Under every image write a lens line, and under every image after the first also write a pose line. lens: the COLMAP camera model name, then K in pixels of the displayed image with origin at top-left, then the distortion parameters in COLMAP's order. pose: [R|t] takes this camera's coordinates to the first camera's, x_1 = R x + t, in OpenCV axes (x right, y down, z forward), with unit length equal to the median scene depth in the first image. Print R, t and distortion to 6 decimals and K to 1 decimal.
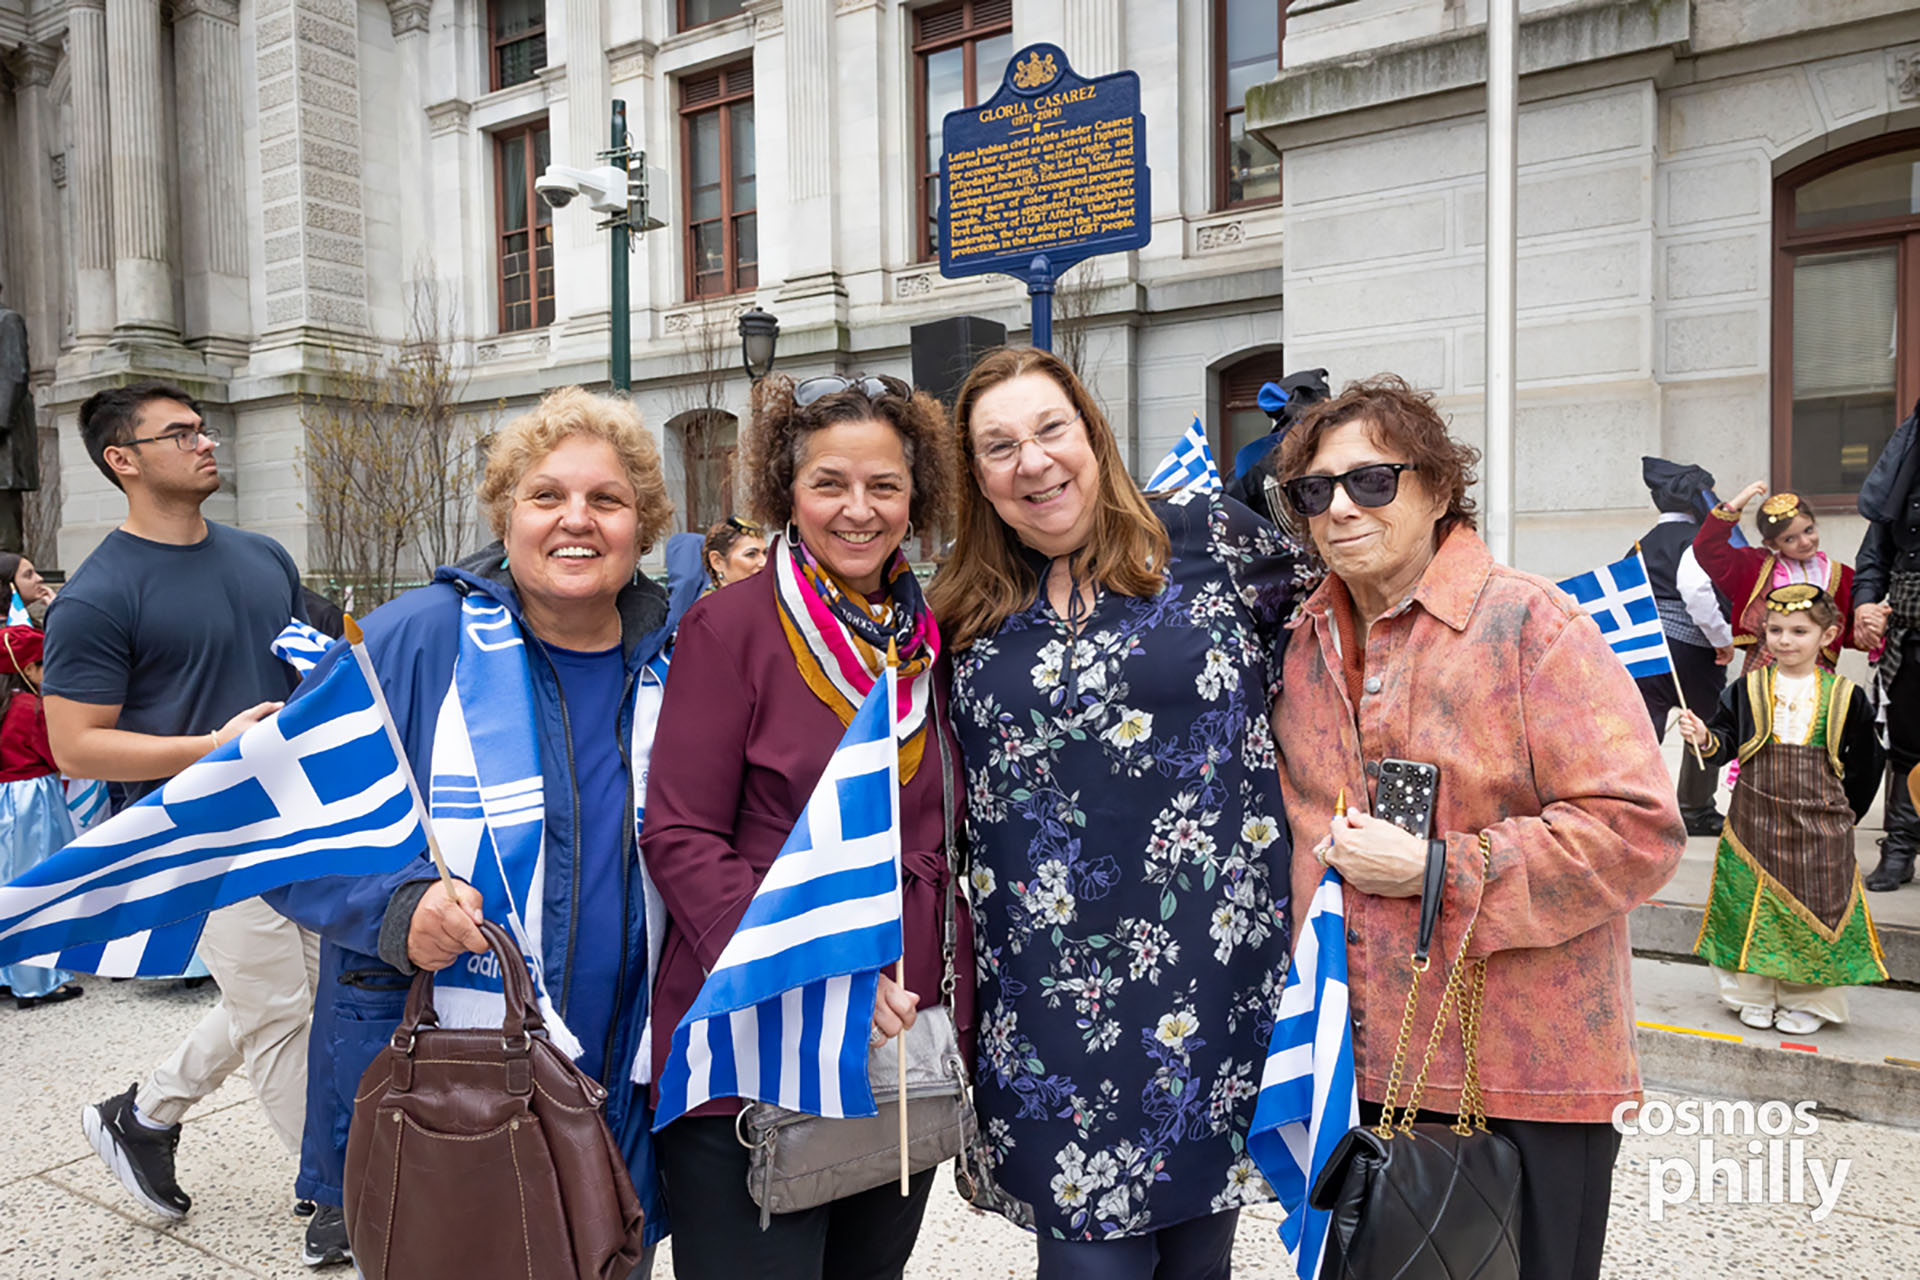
lens RADIAL K [[1321.9, 0, 940.6], [0, 1321.9, 654.8], [0, 0, 1]] dist [-0.002503, 0.001897]
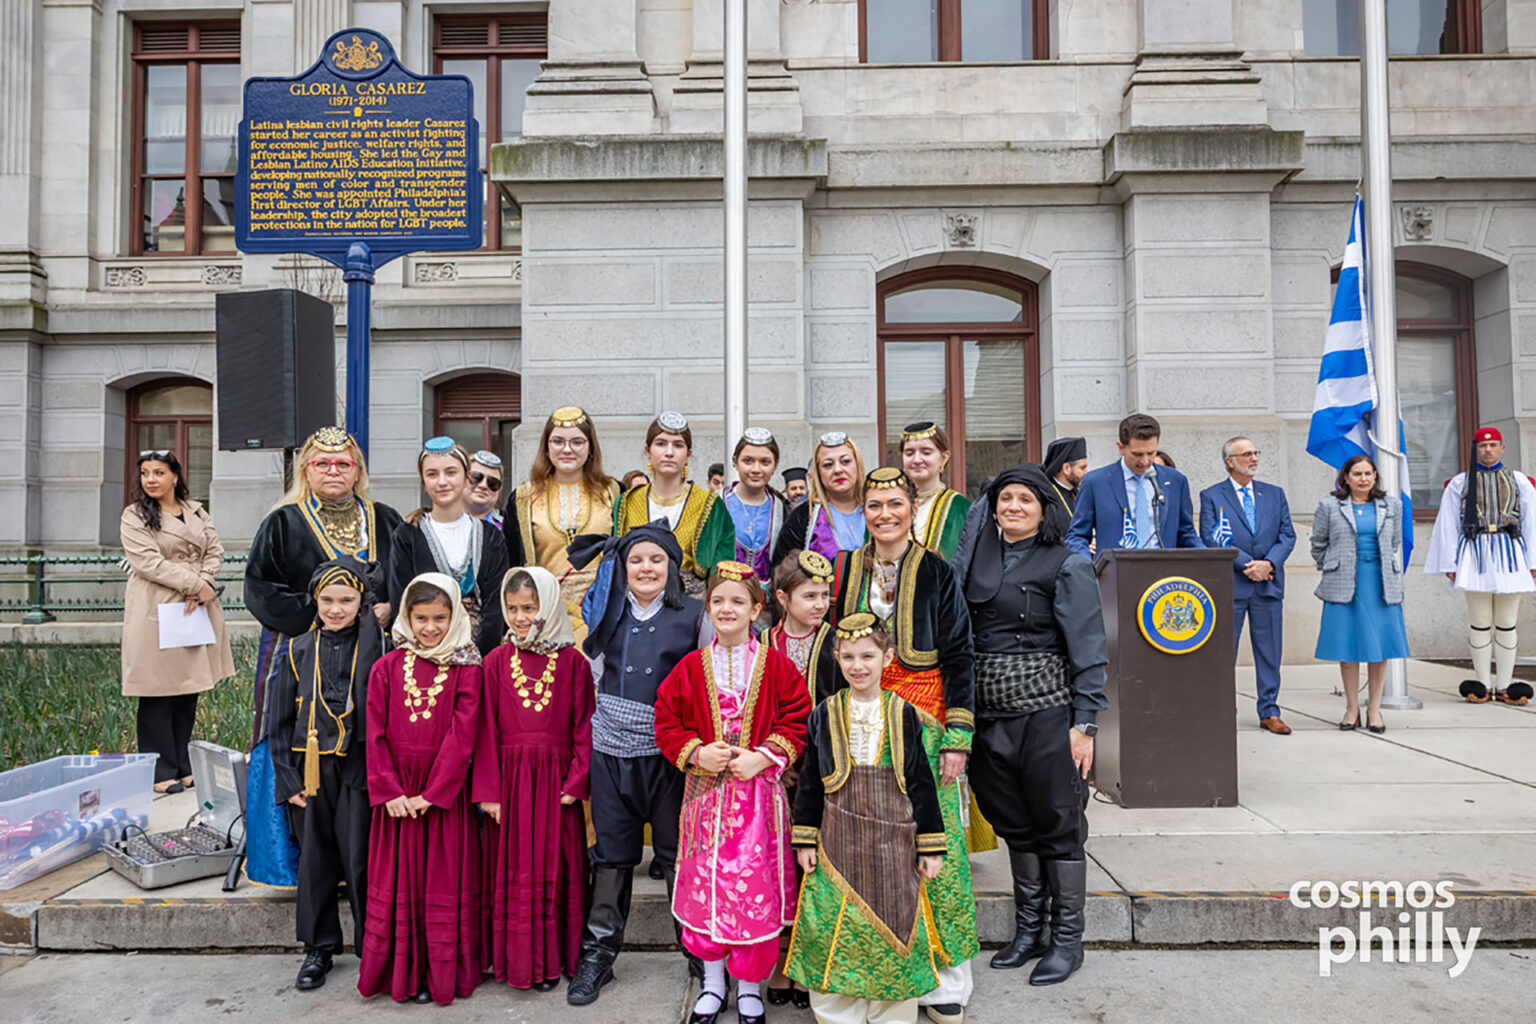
lens RADIAL K [[1057.5, 0, 762.7], [0, 1057.5, 515.3], [0, 0, 1]] dist [-0.002503, 0.001897]
pose [[0.853335, 0.030251, 0.520485, -0.045374], [0.021438, 0.995435, -0.093004, -0.020047], [-0.520922, 0.090522, 0.848791, 0.149852]]
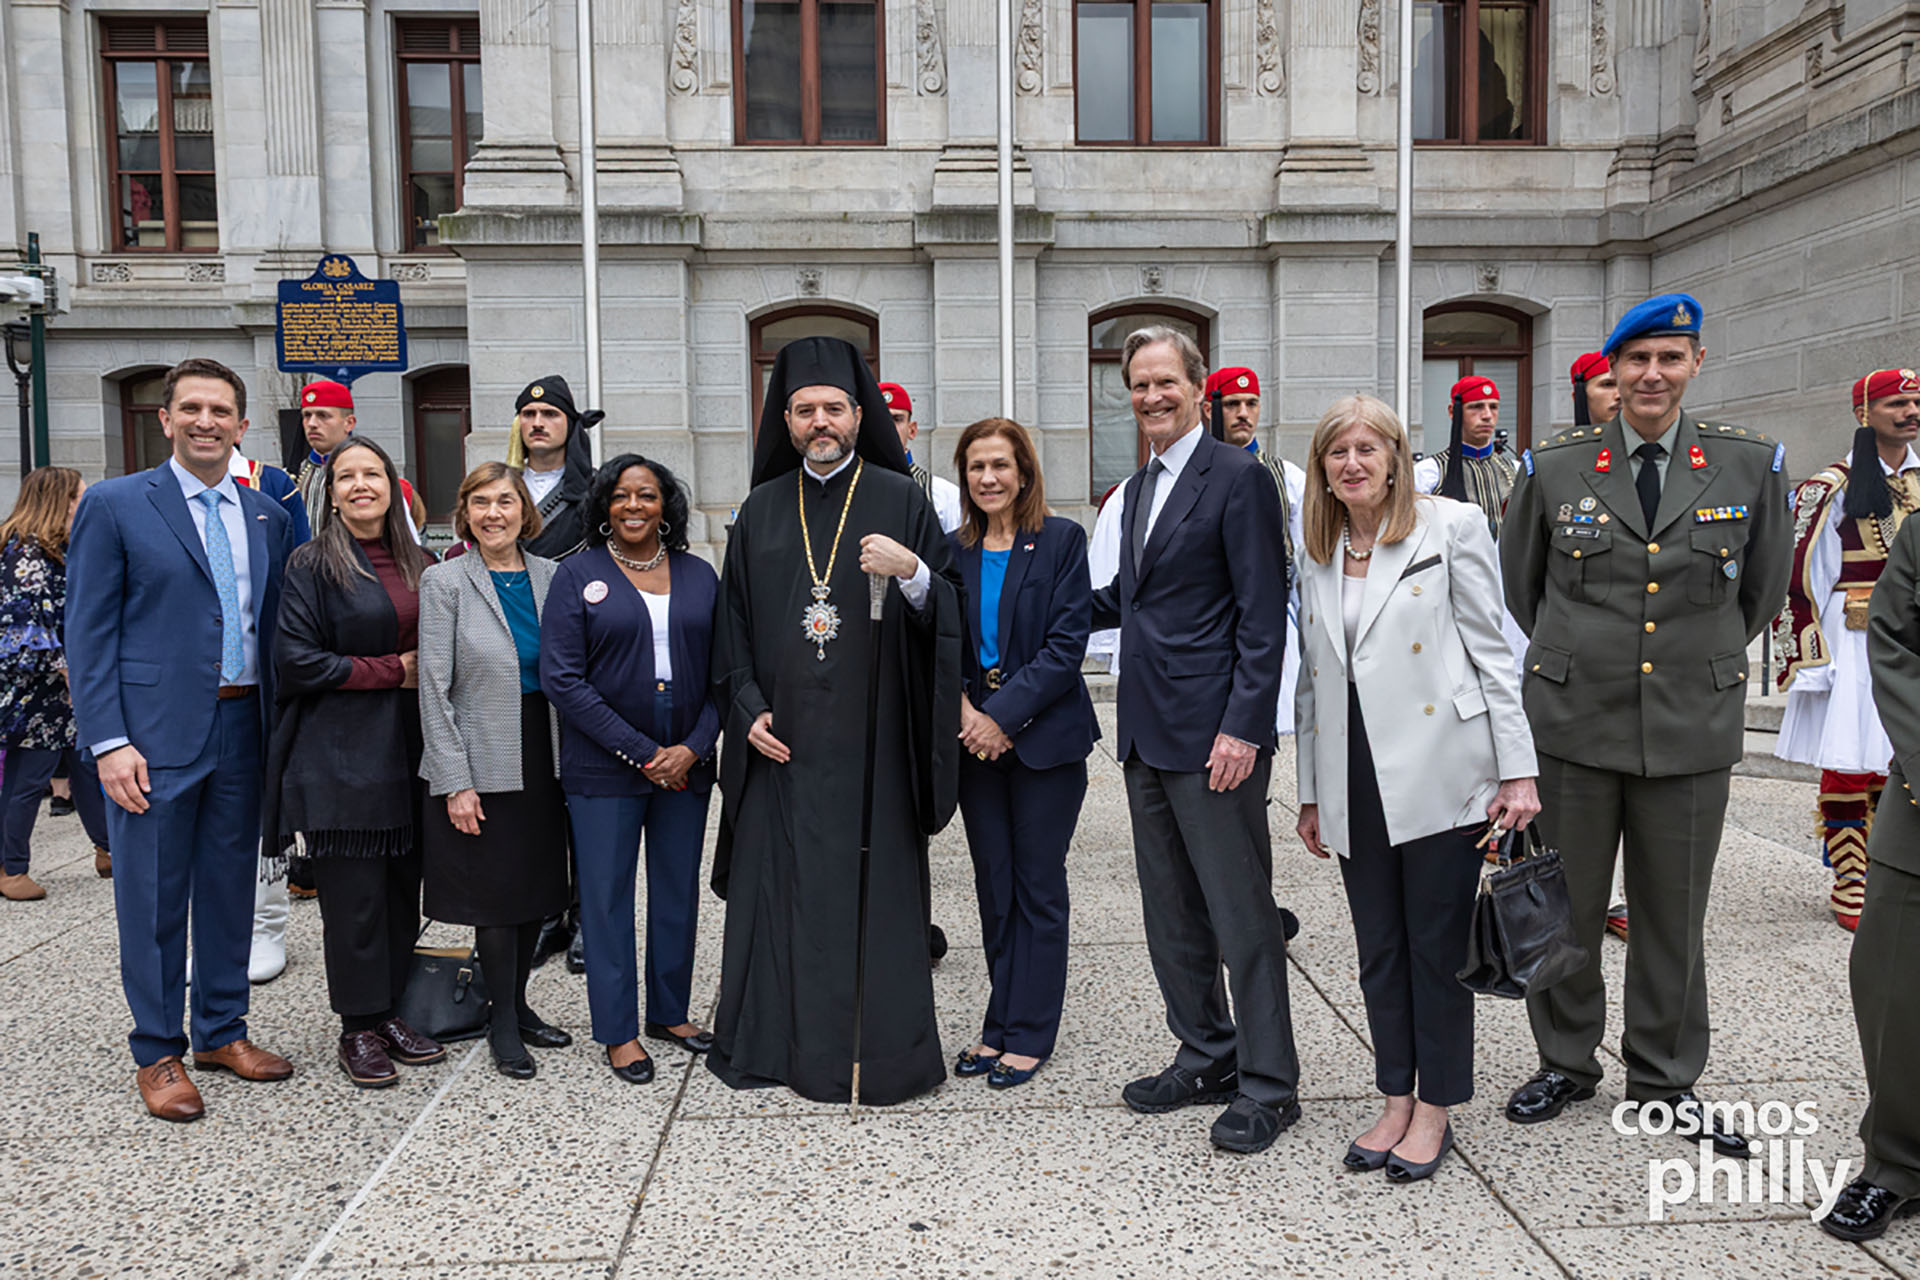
lens RADIAL K [[1321.9, 0, 947.7], [0, 1321.9, 641.1], [0, 0, 1]] dist [-0.002503, 0.001897]
pose [[0.820690, -0.036411, 0.570212, -0.203125], [0.027563, 0.999329, 0.024141, 0.040205], [-0.570708, -0.004095, 0.821143, -0.683165]]
